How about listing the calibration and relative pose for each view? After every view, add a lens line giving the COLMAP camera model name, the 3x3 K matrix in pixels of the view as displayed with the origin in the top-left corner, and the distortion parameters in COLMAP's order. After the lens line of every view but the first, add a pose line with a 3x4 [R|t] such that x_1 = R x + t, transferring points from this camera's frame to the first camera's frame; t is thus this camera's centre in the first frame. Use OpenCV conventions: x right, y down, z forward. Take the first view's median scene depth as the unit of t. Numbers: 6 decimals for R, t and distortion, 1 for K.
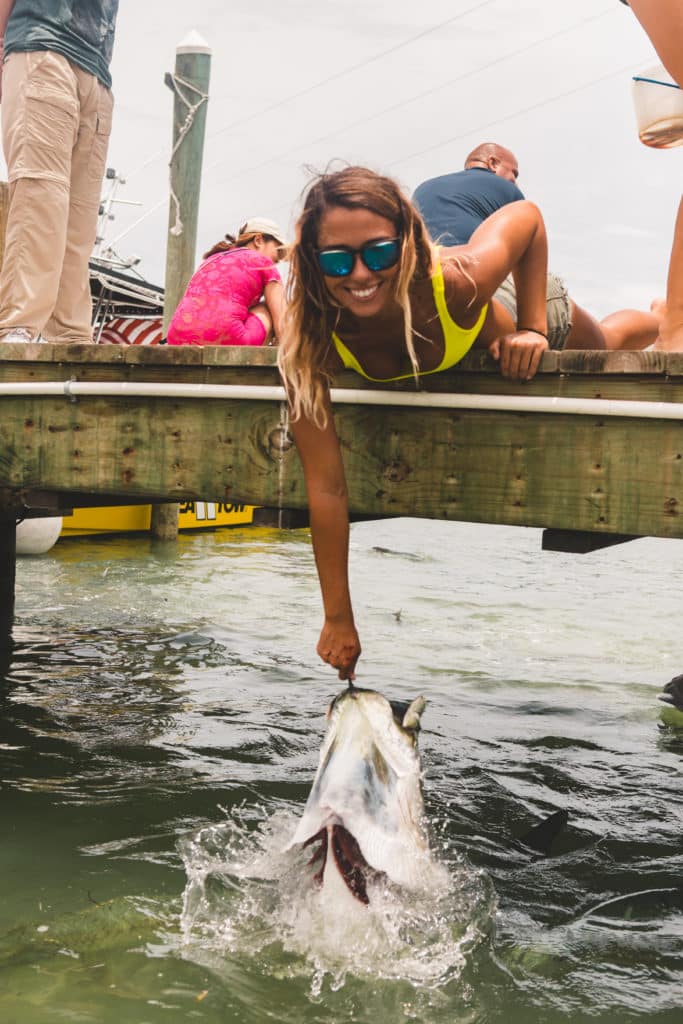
lens RADIAL K [[1263.3, 0, 343.4], [0, 1263.3, 511.9], [0, 0, 1]] dist [0.106997, 0.000000]
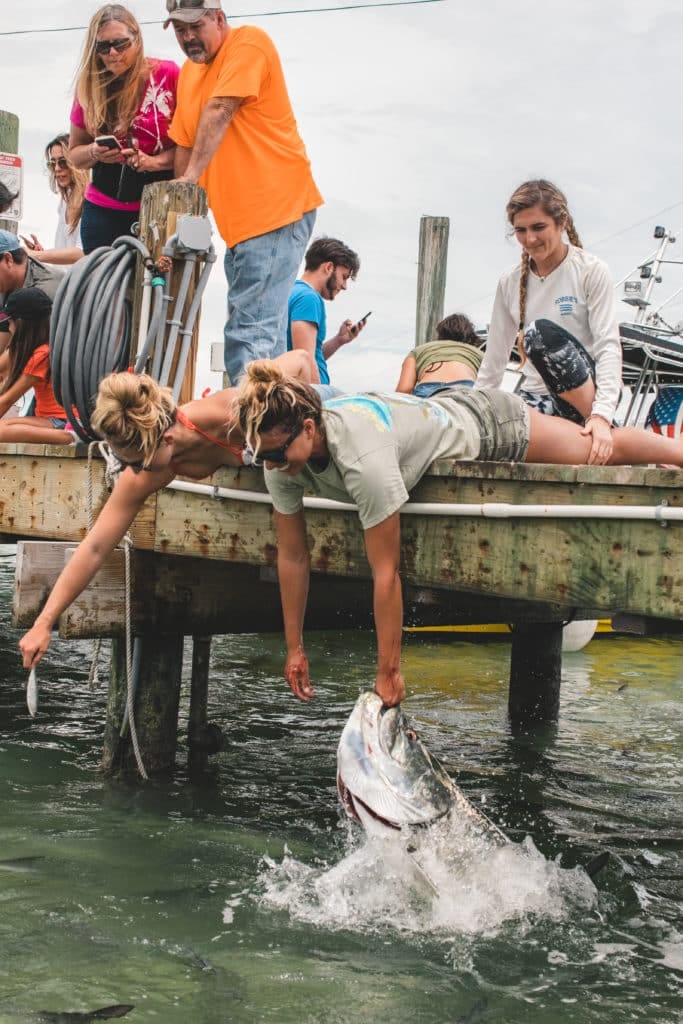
lens RADIAL K [[1470.7, 0, 325.3], [0, 1470.7, 509.5], [0, 0, 1]] dist [0.020405, 0.000000]
pose [[0.926969, 0.015189, -0.374830, -0.026824], [-0.036107, 0.998153, -0.048846, -0.033614], [0.373396, 0.058812, 0.925806, -0.157072]]
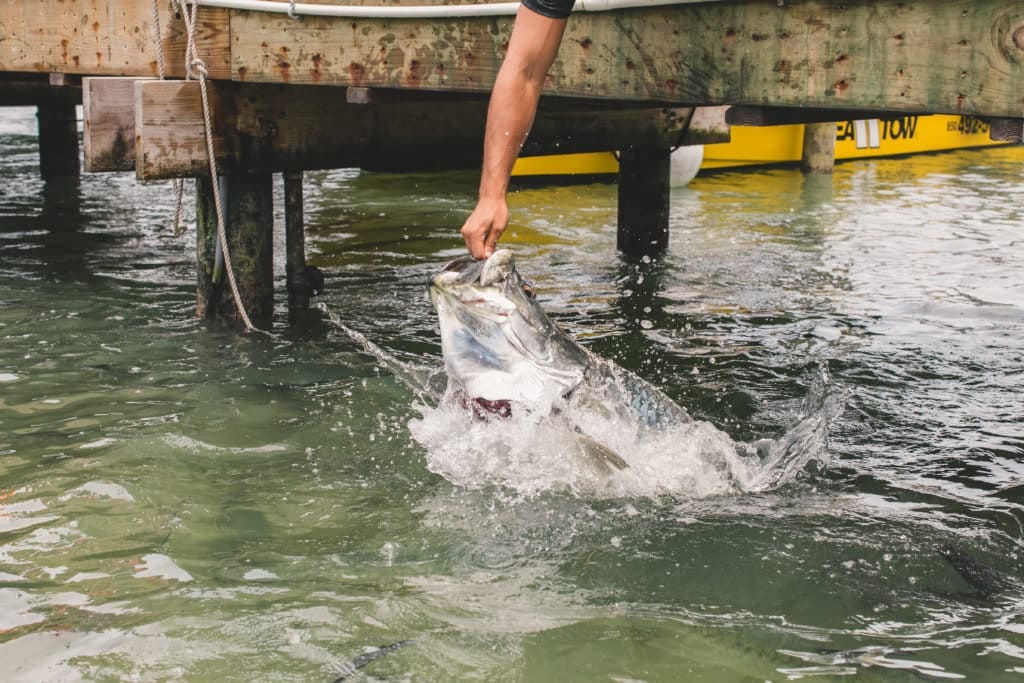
lens RADIAL K [[1470.7, 0, 504.8], [0, 1470.7, 343.0], [0, 0, 1]] dist [0.020405, 0.000000]
pose [[0.945525, 0.029839, -0.324179, -0.049964], [0.013590, 0.991305, 0.130881, 0.011326], [0.325266, -0.128156, 0.936898, -0.076718]]
